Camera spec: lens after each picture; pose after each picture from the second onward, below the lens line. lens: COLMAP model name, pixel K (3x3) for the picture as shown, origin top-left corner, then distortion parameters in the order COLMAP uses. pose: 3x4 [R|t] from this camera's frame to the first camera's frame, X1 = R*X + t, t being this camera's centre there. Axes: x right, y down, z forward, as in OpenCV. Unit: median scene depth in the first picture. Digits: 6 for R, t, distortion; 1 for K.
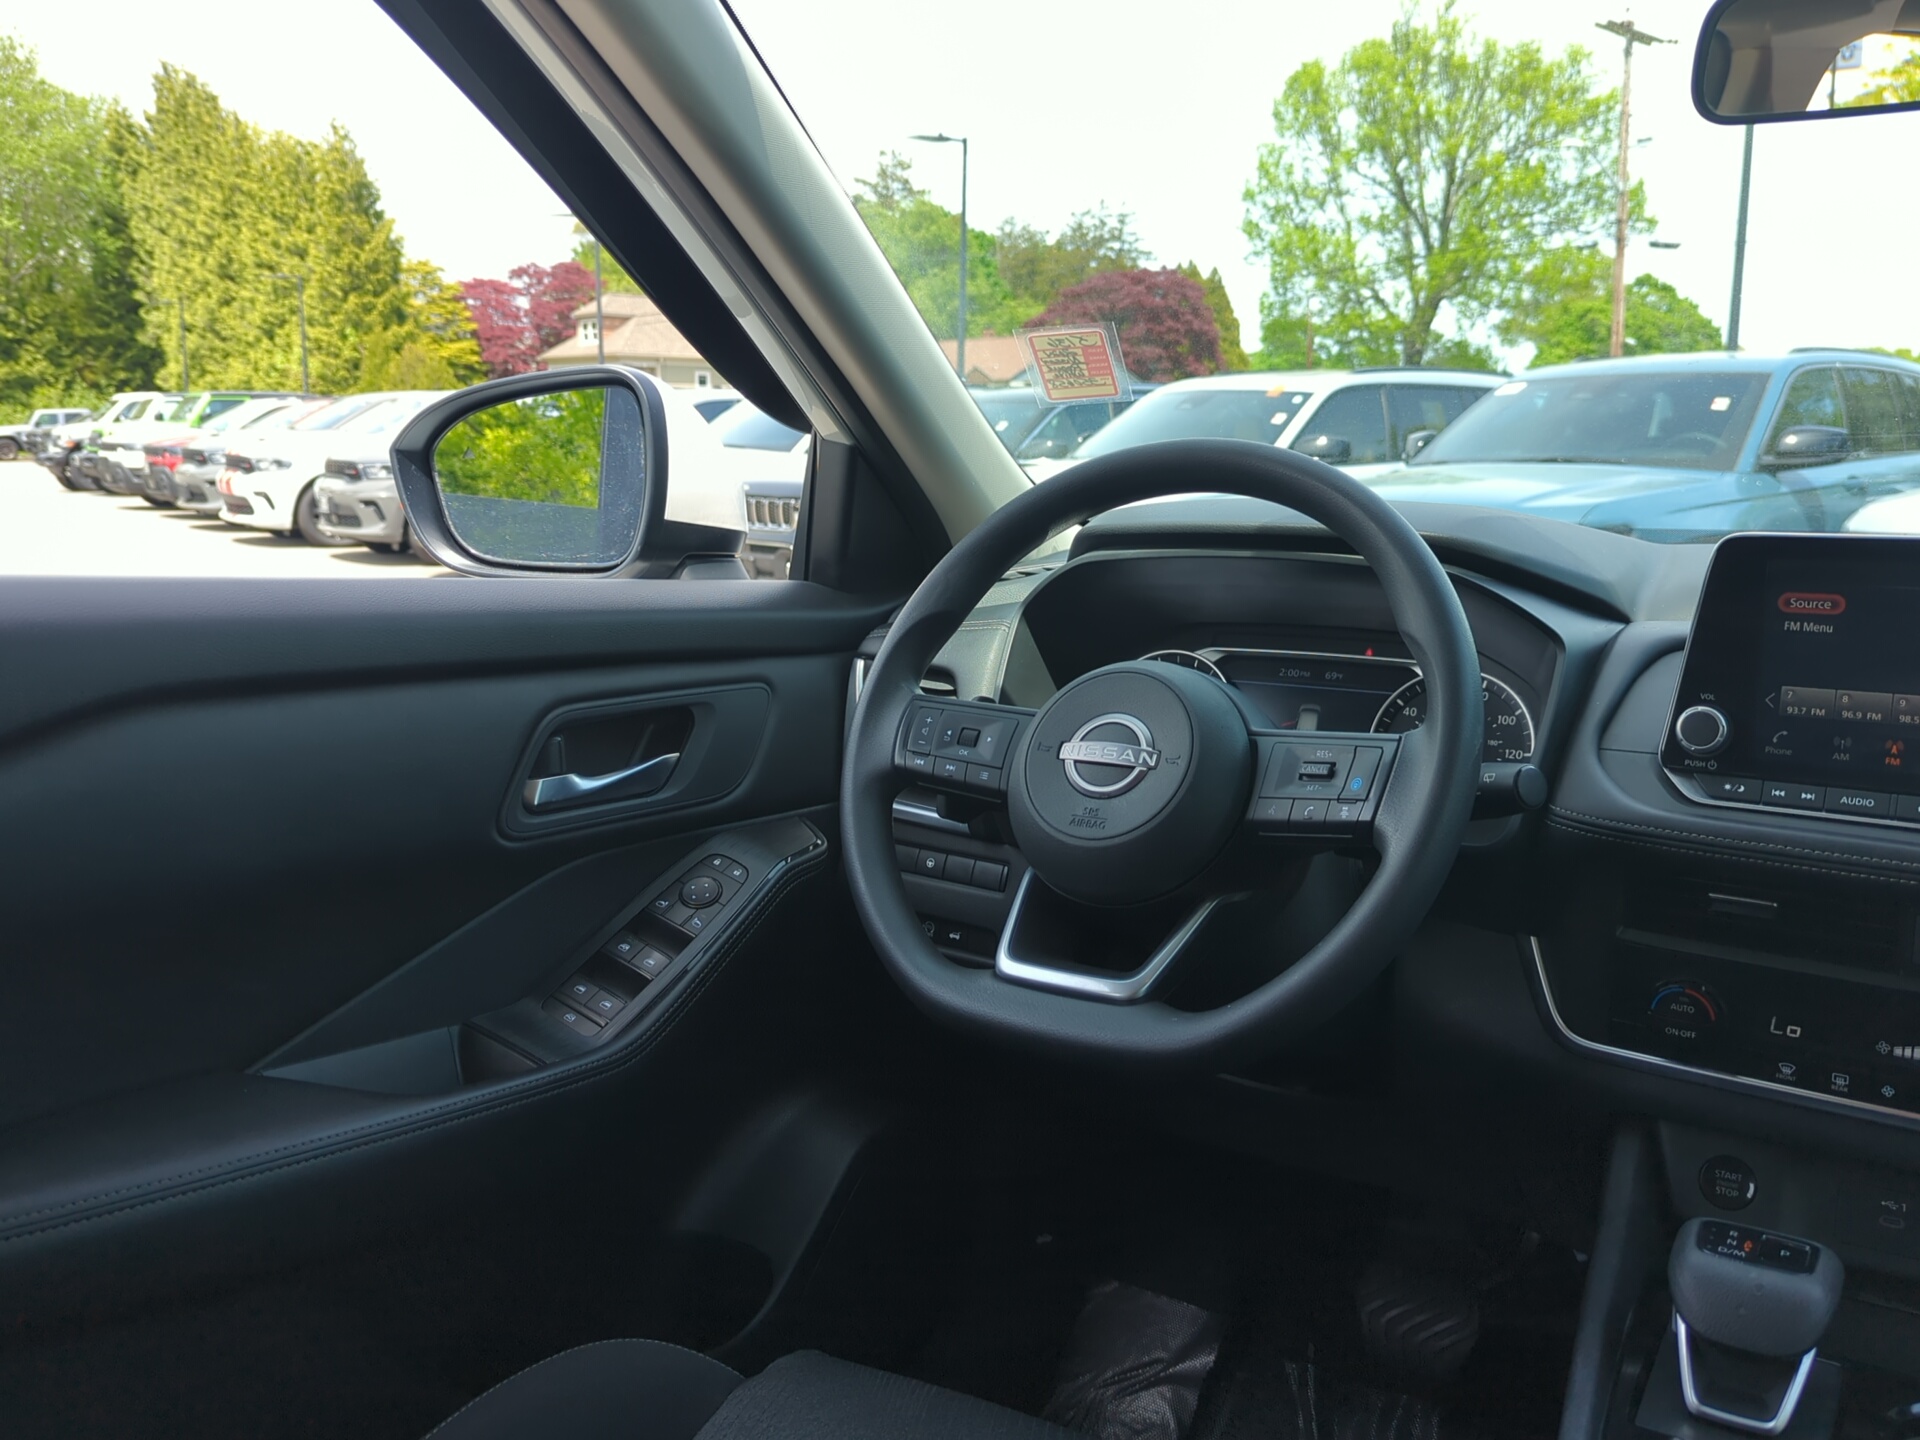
lens RADIAL K [[1563.8, 0, 968.2], [0, 1563.8, 691.0], [0, 0, 1]] dist [0.059196, -0.059360]
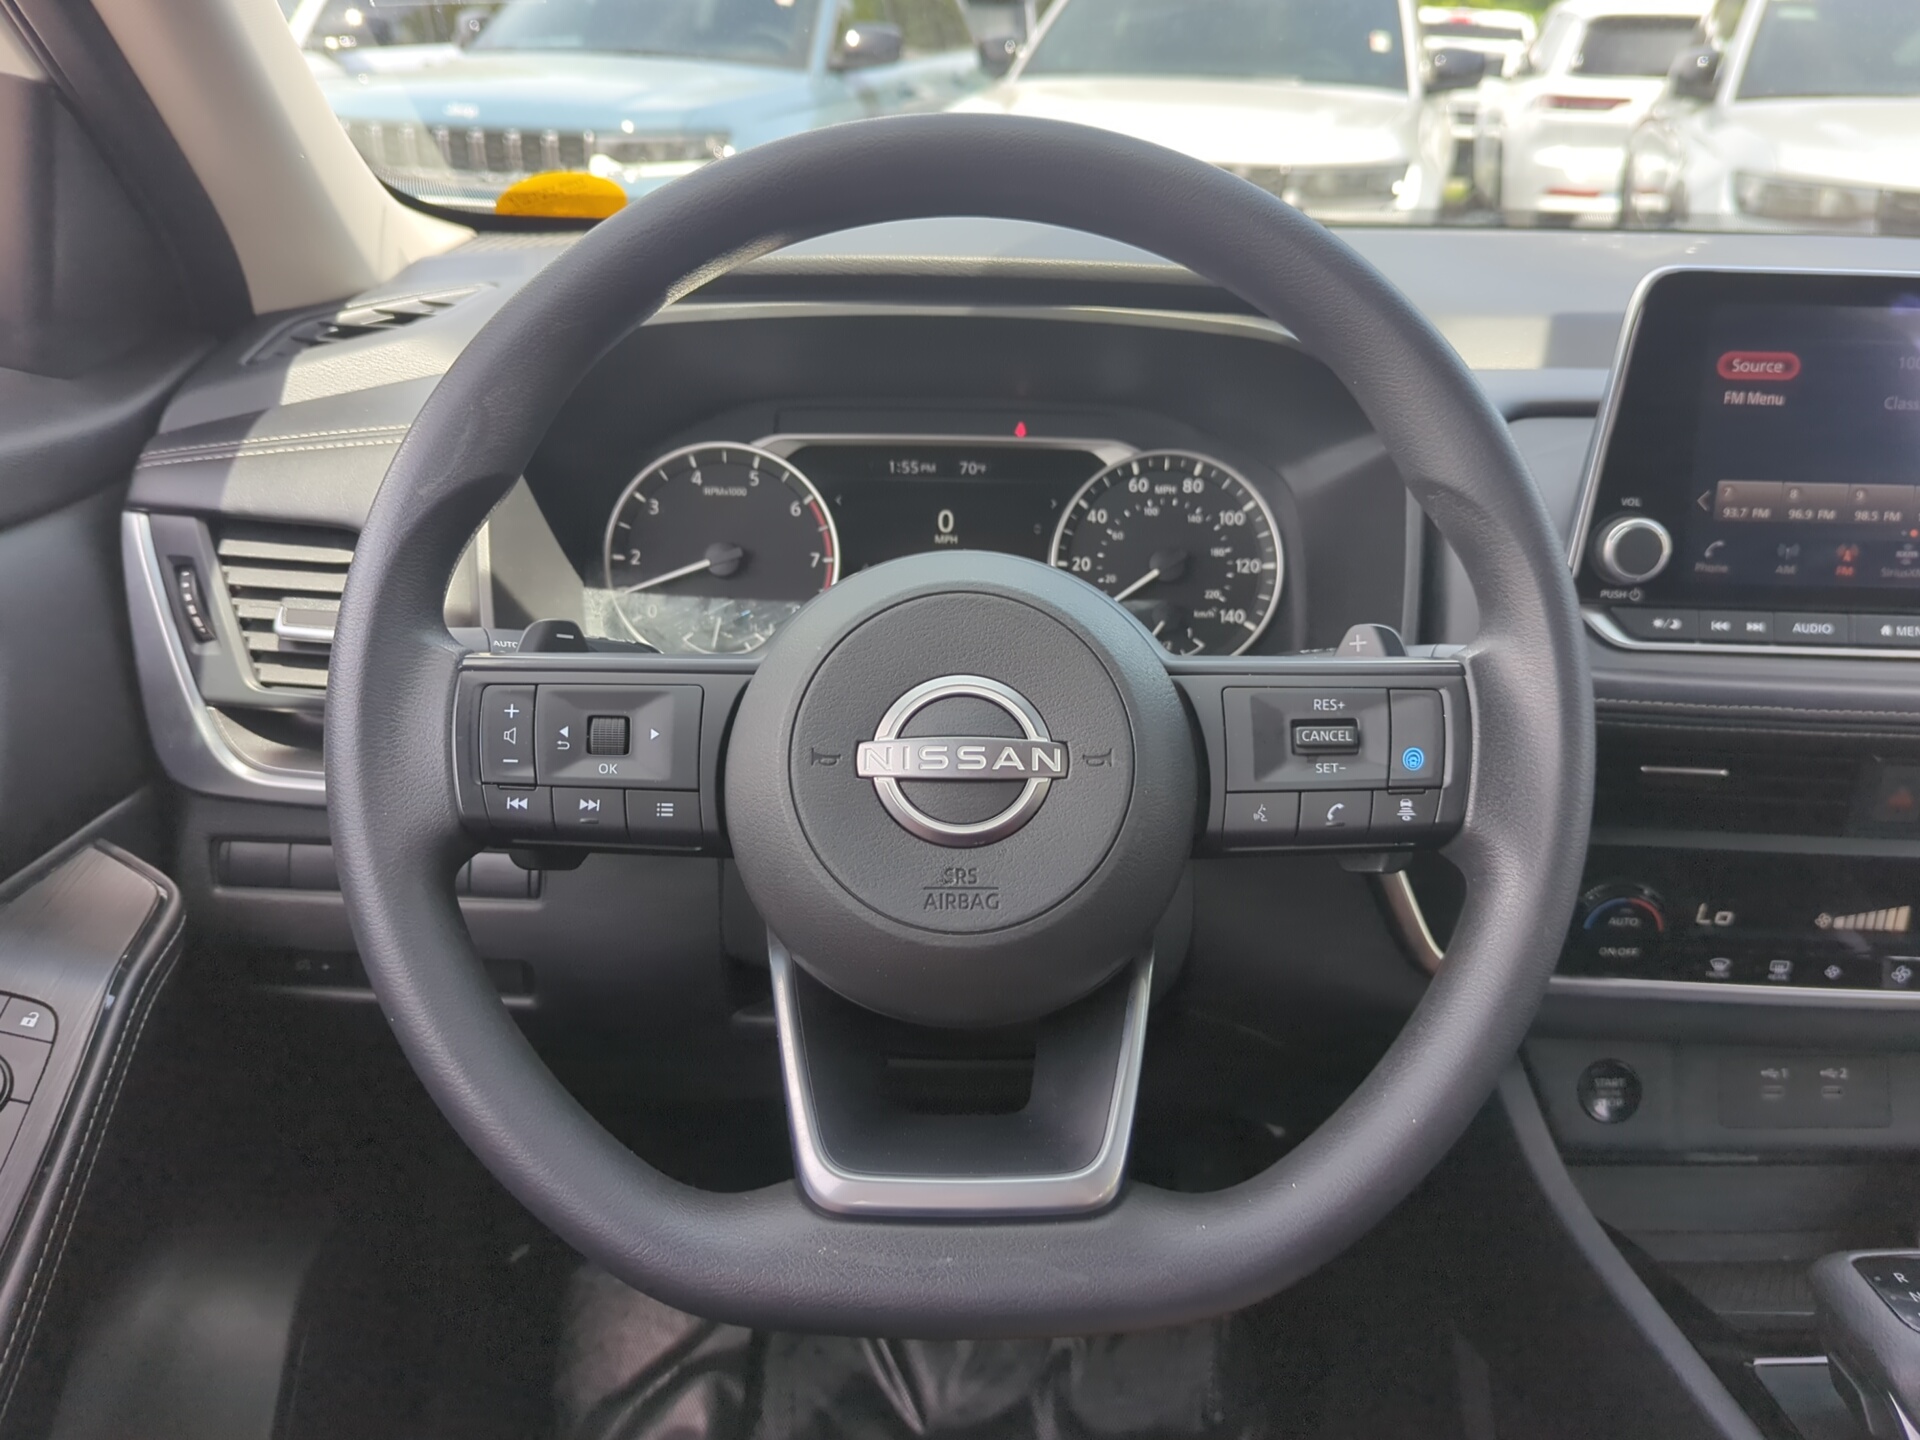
lens RADIAL K [[1563.8, 0, 976.2], [0, 1563.8, 693.4], [0, 0, 1]] dist [0.059196, -0.059360]
pose [[0.827034, -0.191895, 0.528386, -0.149953], [0.057478, 0.963873, 0.260087, -0.097435], [-0.559206, -0.184730, 0.808185, 0.469754]]
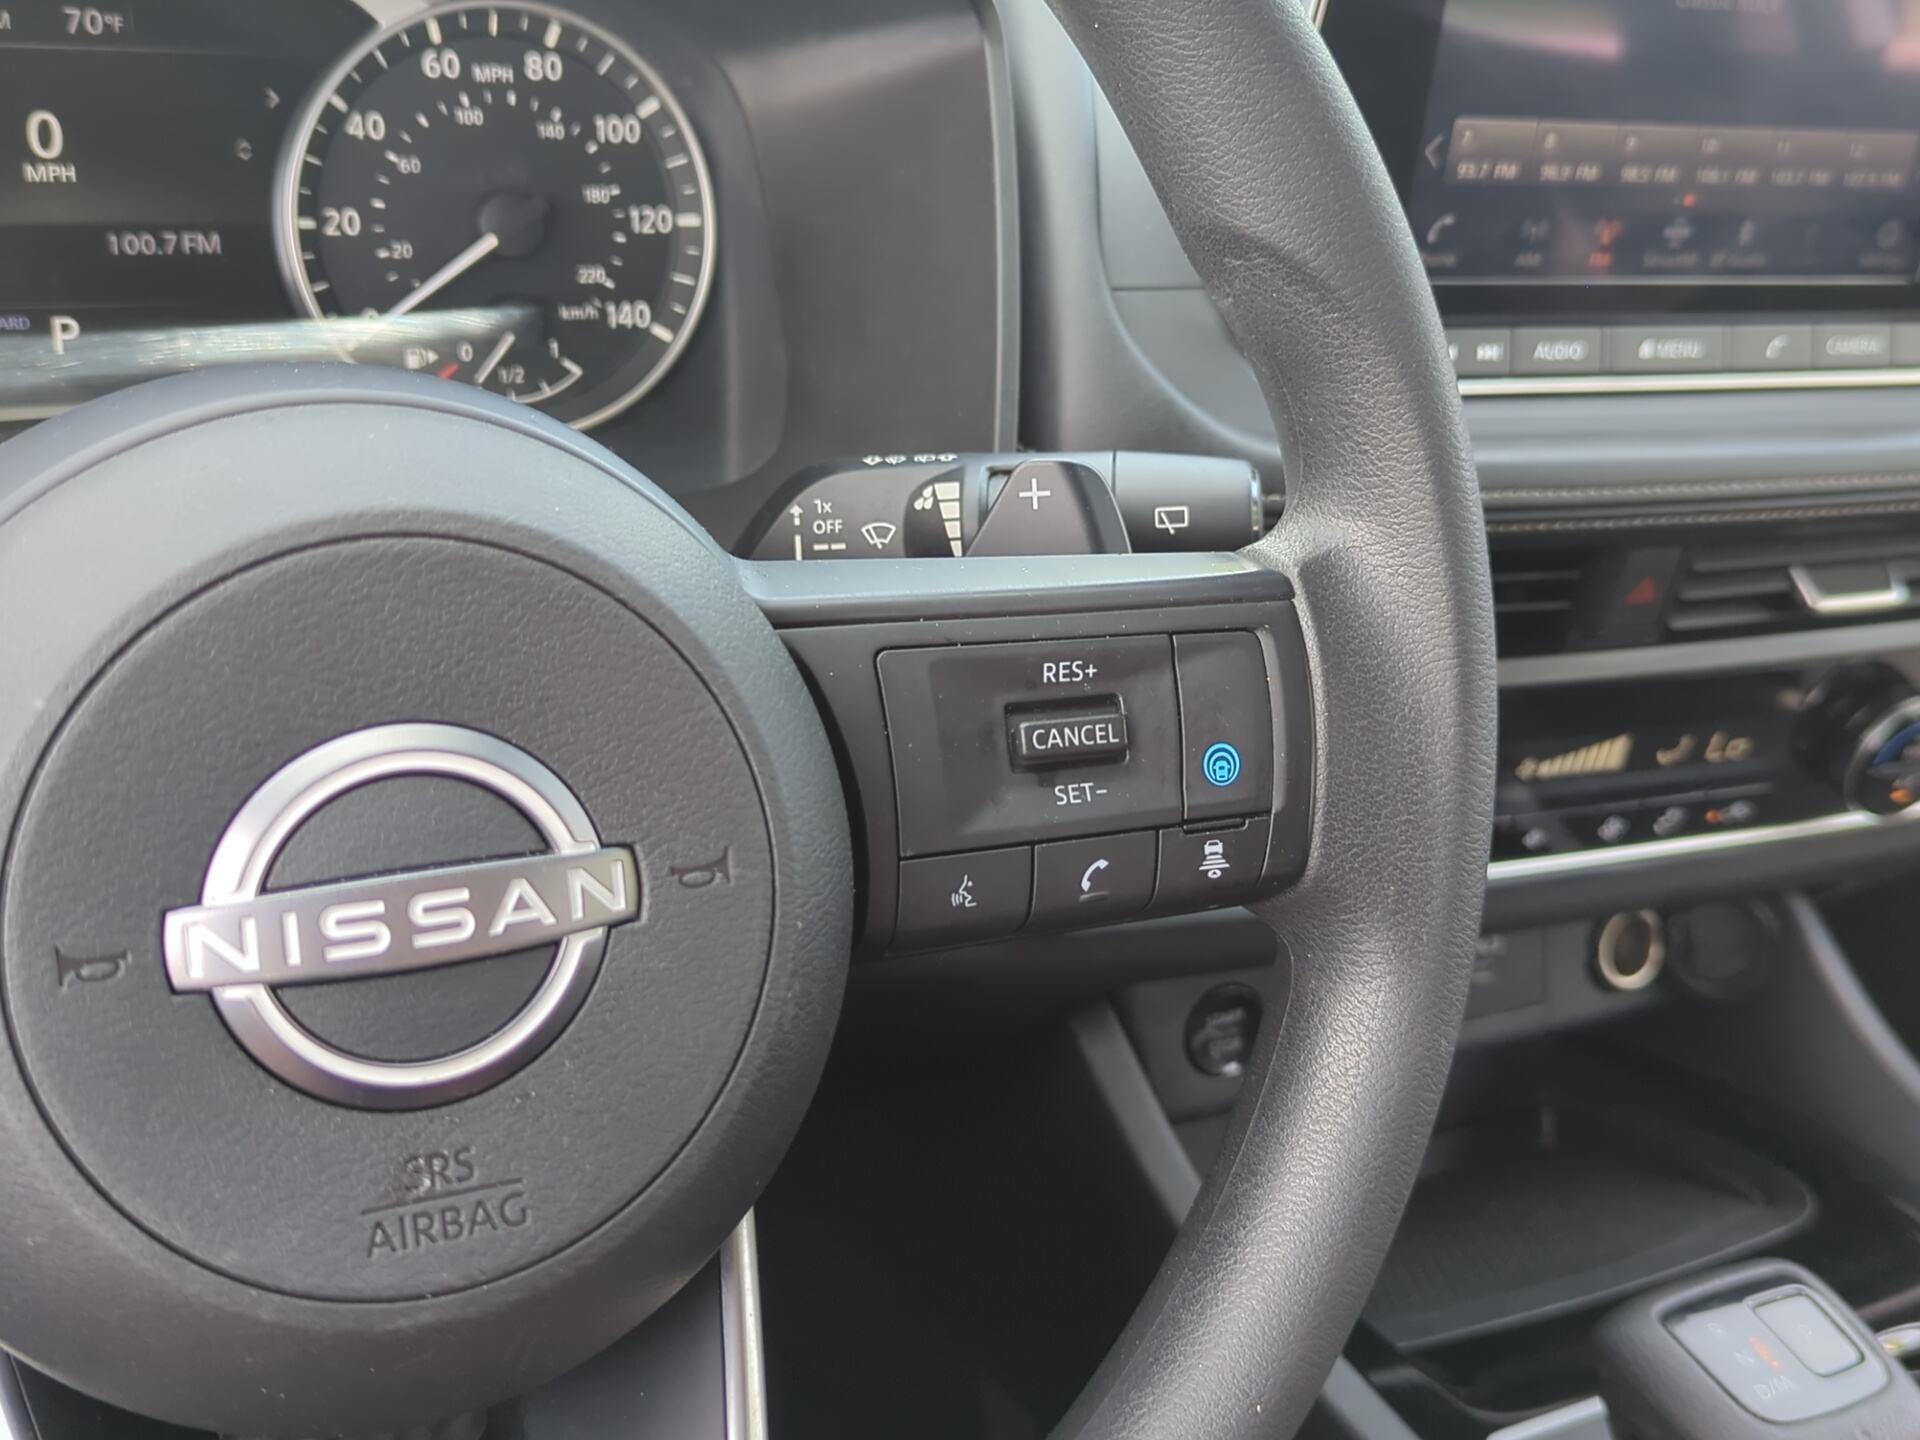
lens RADIAL K [[2285.5, 0, 977.6], [0, 2285.5, 691.3], [0, 0, 1]] dist [0.024303, 0.000000]
pose [[0.505718, -0.384131, 0.772459, -0.102285], [-0.056204, 0.878825, 0.473822, -0.131986], [-0.860866, -0.283036, 0.422848, 0.645773]]
